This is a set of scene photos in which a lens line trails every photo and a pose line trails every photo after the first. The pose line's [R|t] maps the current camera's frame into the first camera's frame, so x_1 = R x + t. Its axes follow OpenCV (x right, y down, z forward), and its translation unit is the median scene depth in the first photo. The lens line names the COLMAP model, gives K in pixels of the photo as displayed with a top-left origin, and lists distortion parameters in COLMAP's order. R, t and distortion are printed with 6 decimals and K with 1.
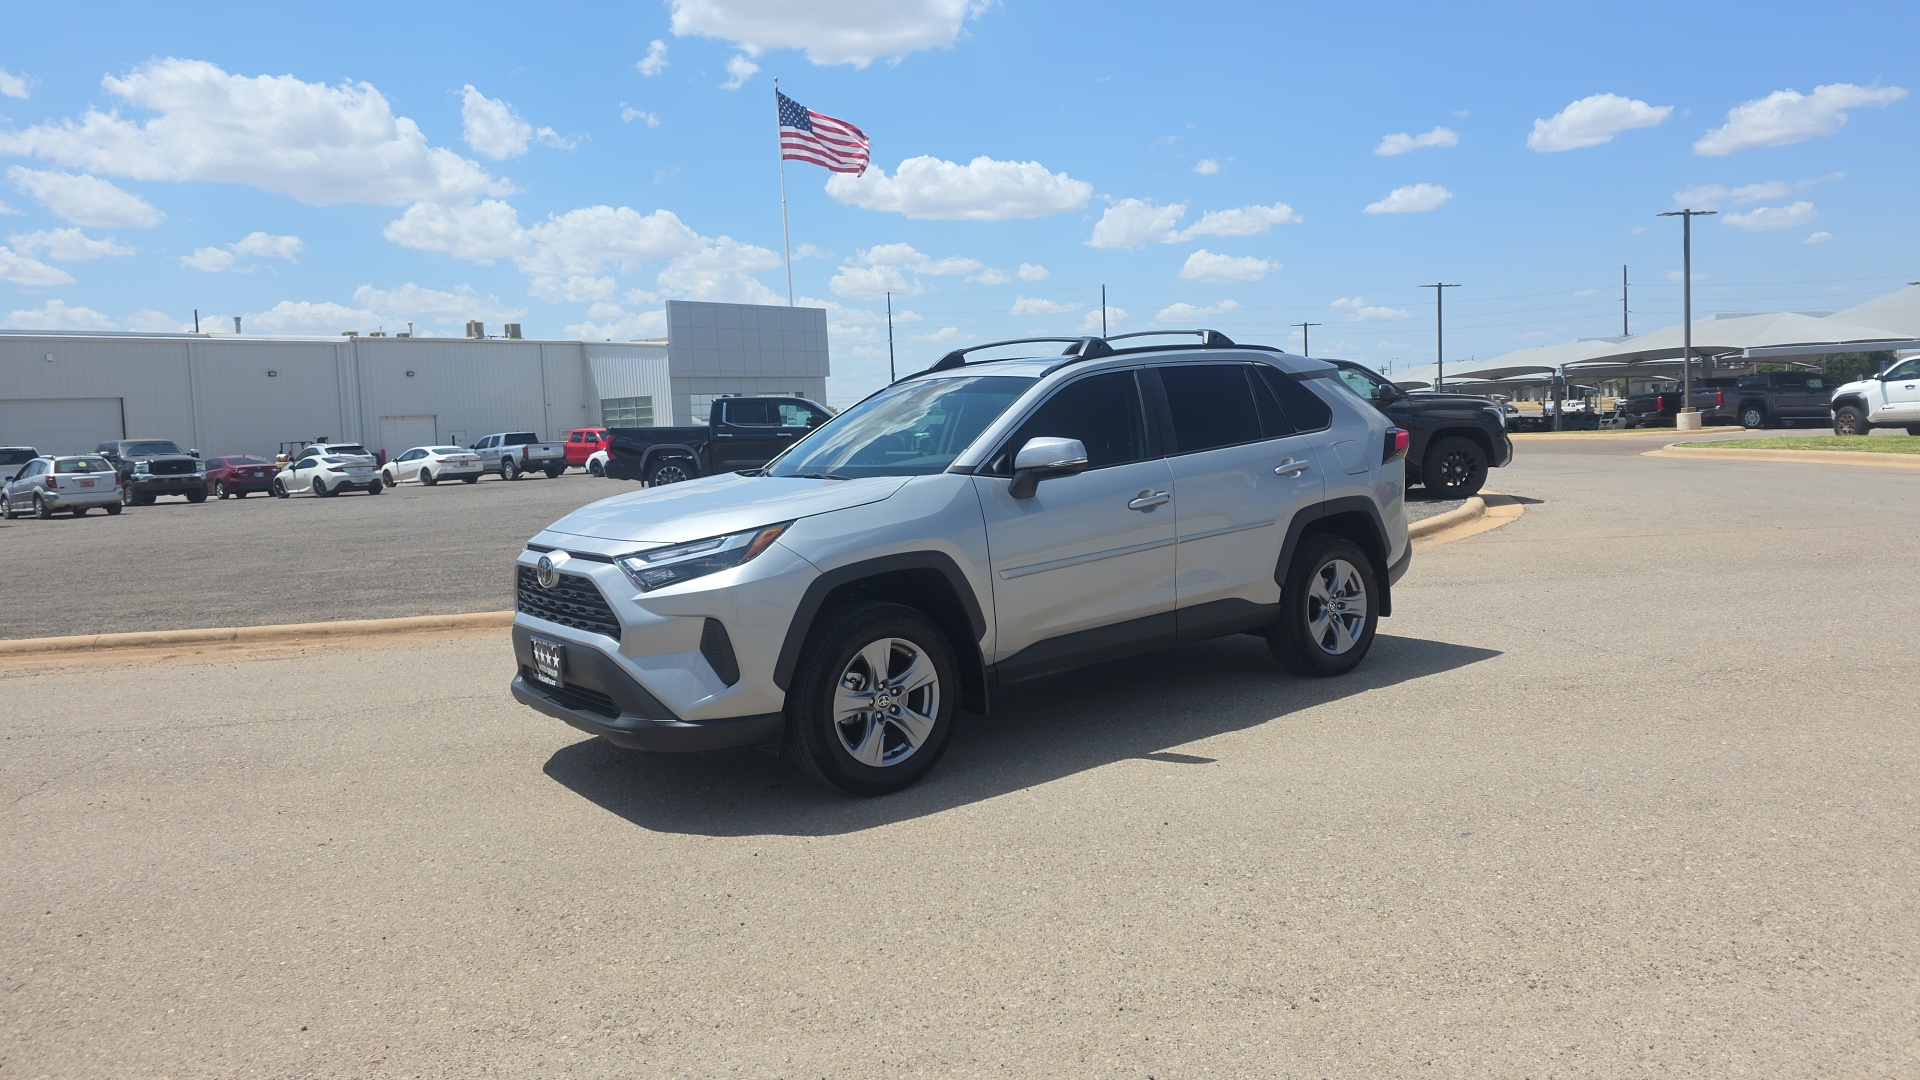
lens RADIAL K [[1260.4, 0, 966.0], [0, 1260.4, 489.7], [0, 0, 1]] dist [0.019158, -0.000067]
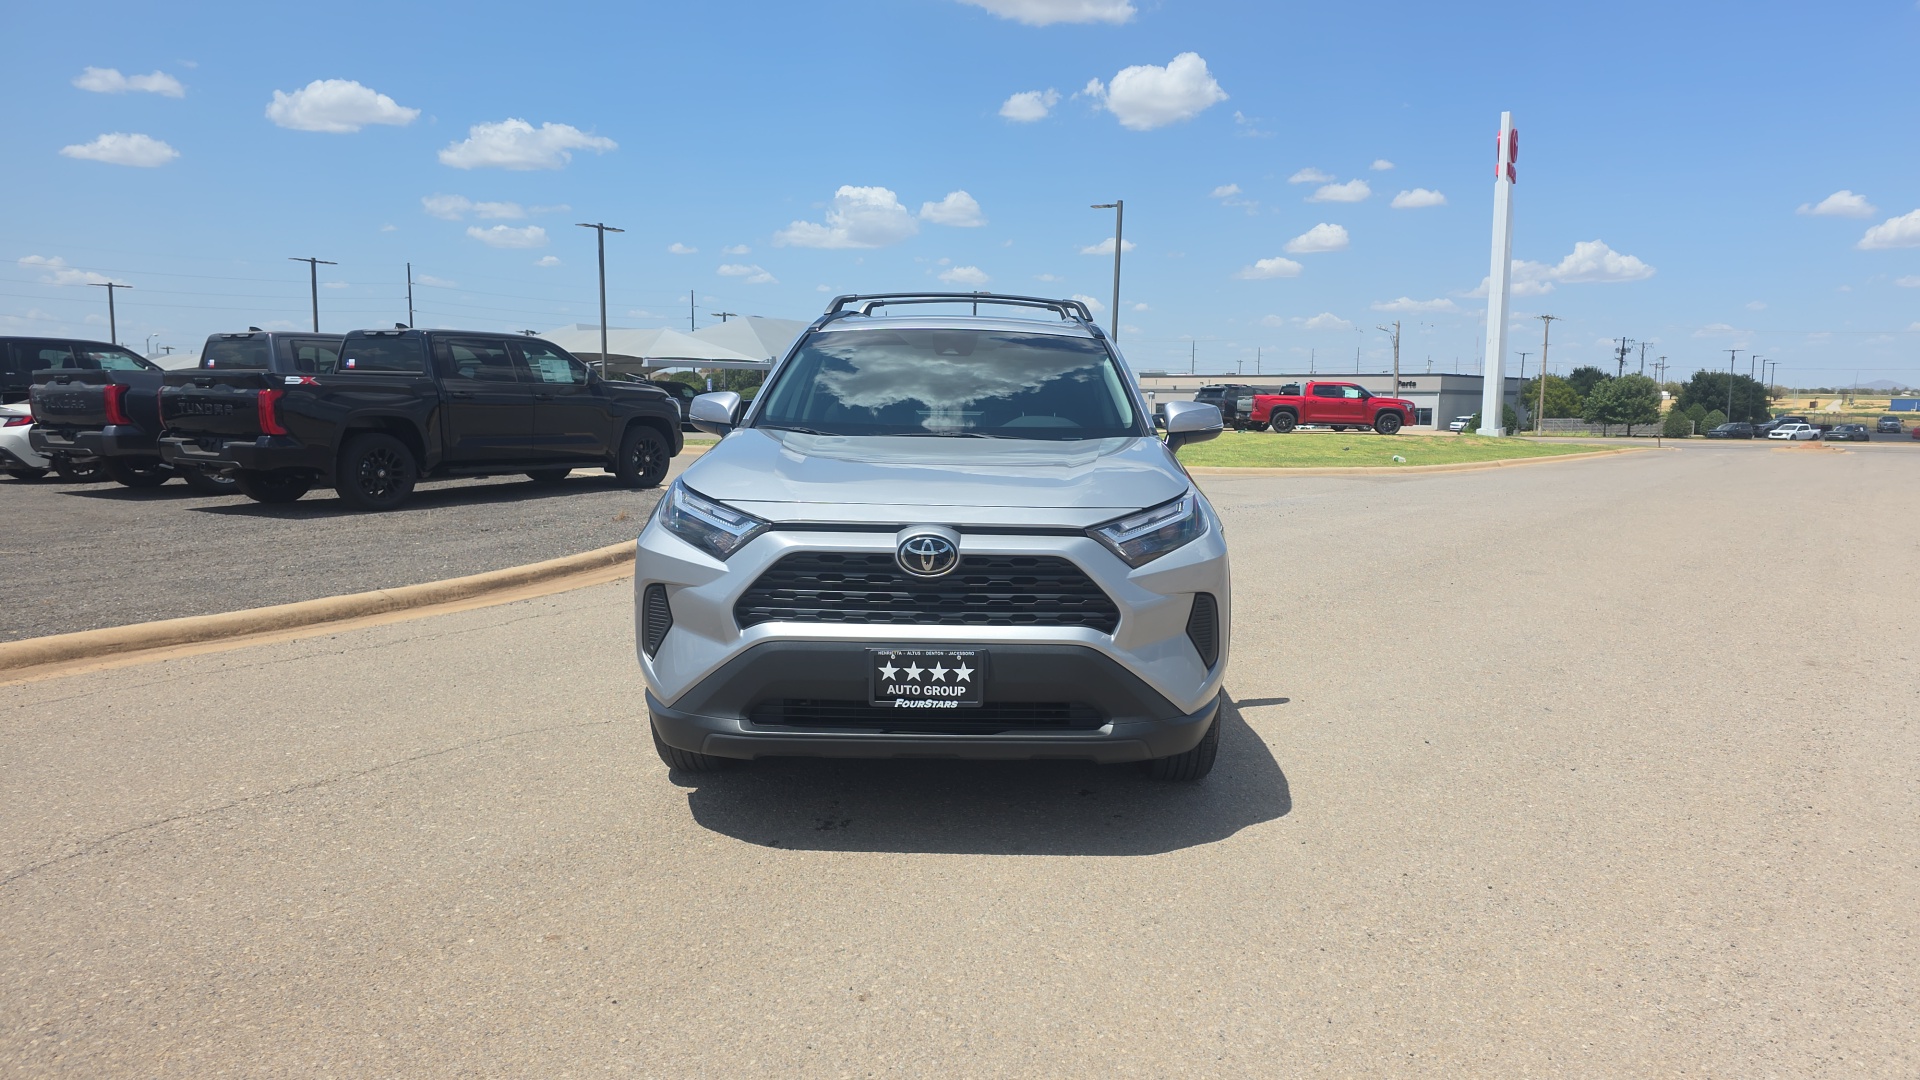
lens RADIAL K [[1298.8, 0, 954.8], [0, 1298.8, 545.7], [0, 0, 1]] dist [0.054586, -0.051620]
pose [[0.630798, -0.036382, 0.775094, -0.915954], [0.002976, 0.999006, 0.044470, 0.026355], [-0.775941, -0.025745, 0.630280, 0.523307]]
